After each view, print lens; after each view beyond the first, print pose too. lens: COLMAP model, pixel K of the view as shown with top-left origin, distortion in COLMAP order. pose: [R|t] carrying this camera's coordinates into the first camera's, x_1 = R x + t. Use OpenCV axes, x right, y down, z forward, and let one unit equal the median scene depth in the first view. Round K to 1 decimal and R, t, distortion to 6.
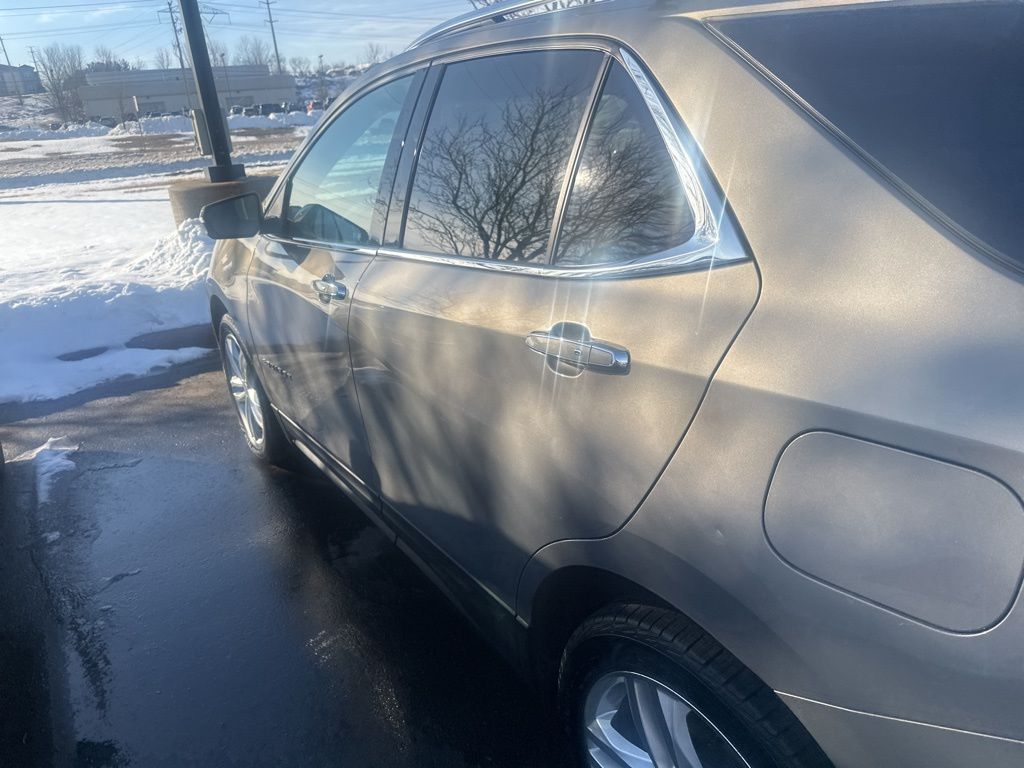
lens RADIAL K [[747.7, 0, 516.9], [0, 747.7, 381.9], [0, 0, 1]] dist [0.017603, -0.018809]
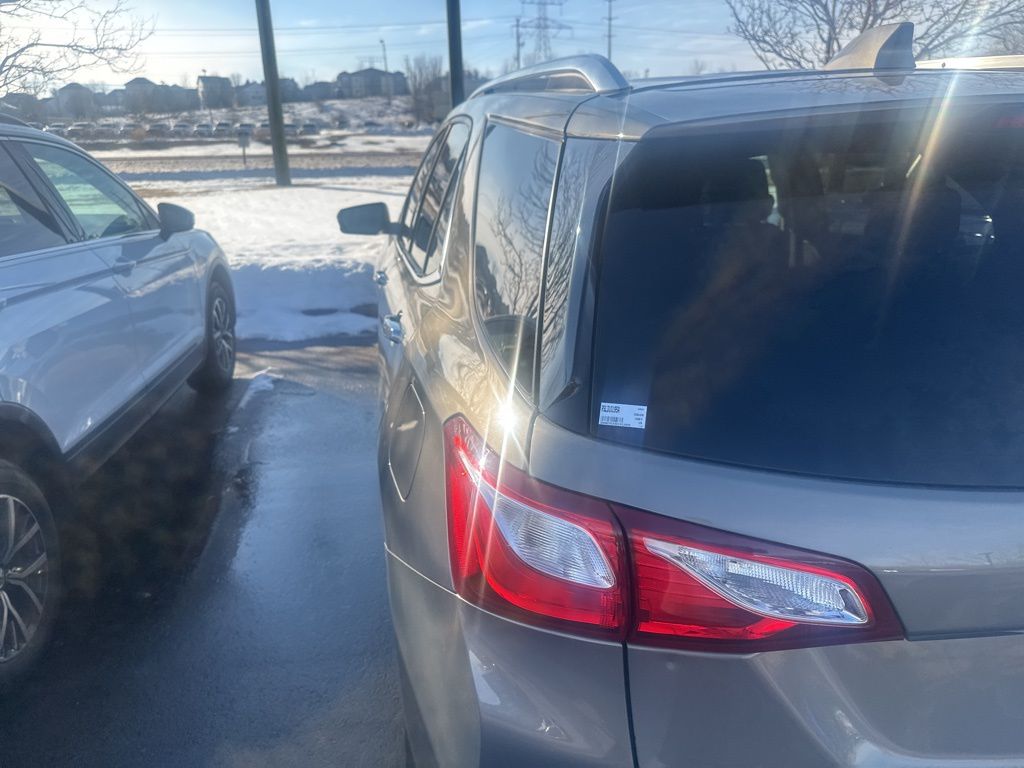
lens RADIAL K [[747.7, 0, 511.9], [0, 747.7, 384.0], [0, 0, 1]] dist [0.017603, -0.018809]
pose [[0.917534, 0.178530, -0.355327, 0.219252], [-0.183688, 0.982792, 0.019470, -0.001114], [0.352689, 0.047405, 0.934539, -0.085965]]
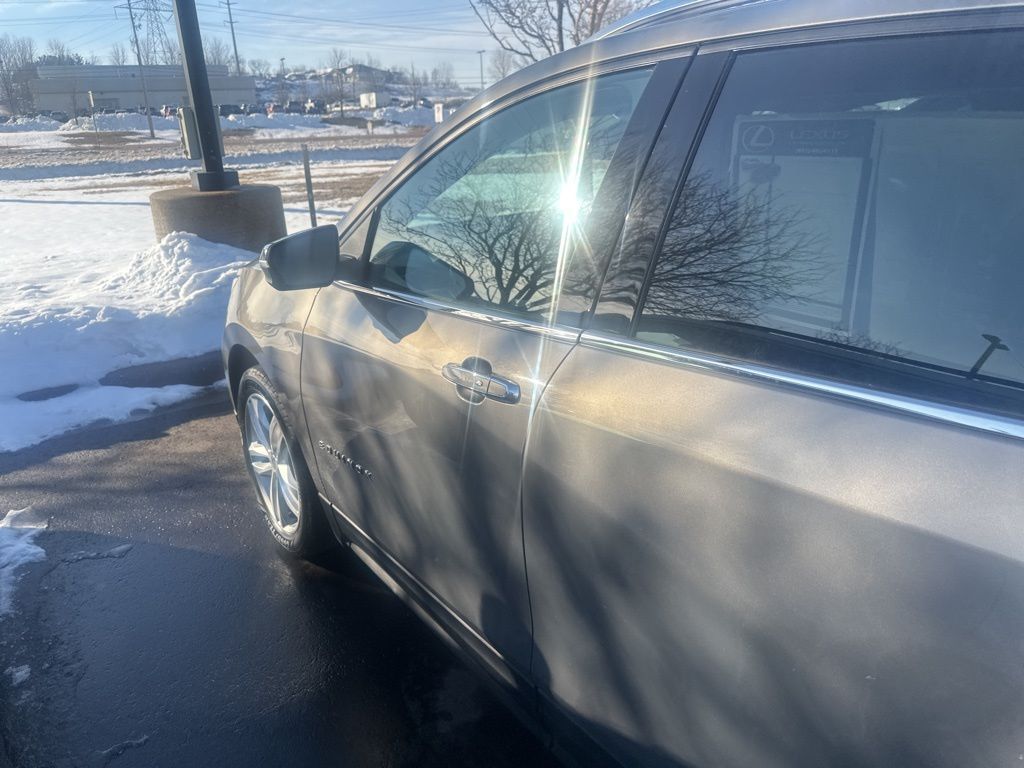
lens RADIAL K [[747.7, 0, 505.8], [0, 747.7, 375.9], [0, 0, 1]] dist [0.017603, -0.018809]
pose [[0.998560, 0.023359, 0.048295, -0.117636], [-0.022343, 0.999520, -0.021456, -0.052351], [-0.048773, 0.020346, 0.998603, 0.149392]]
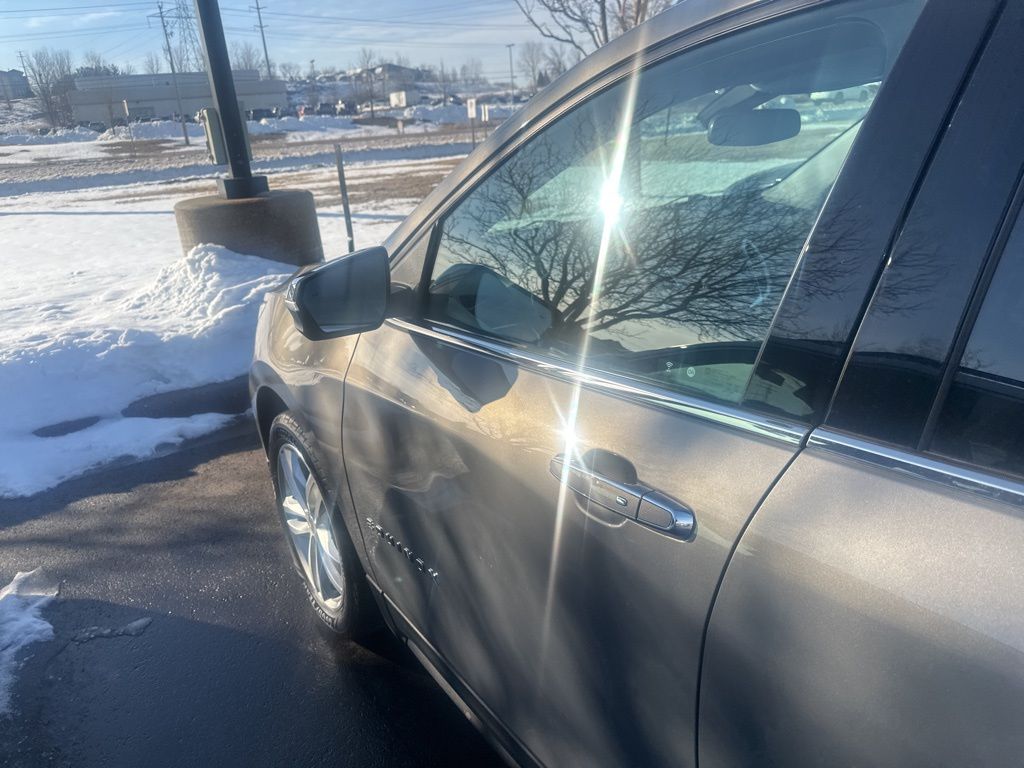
lens RADIAL K [[747.7, 0, 502.7], [0, 747.7, 387.2], [0, 0, 1]] dist [0.017603, -0.018809]
pose [[0.999990, 0.004150, -0.001874, -0.143182], [-0.004153, 0.999990, -0.001529, -0.083087], [0.001868, 0.001537, 0.999997, 0.253571]]
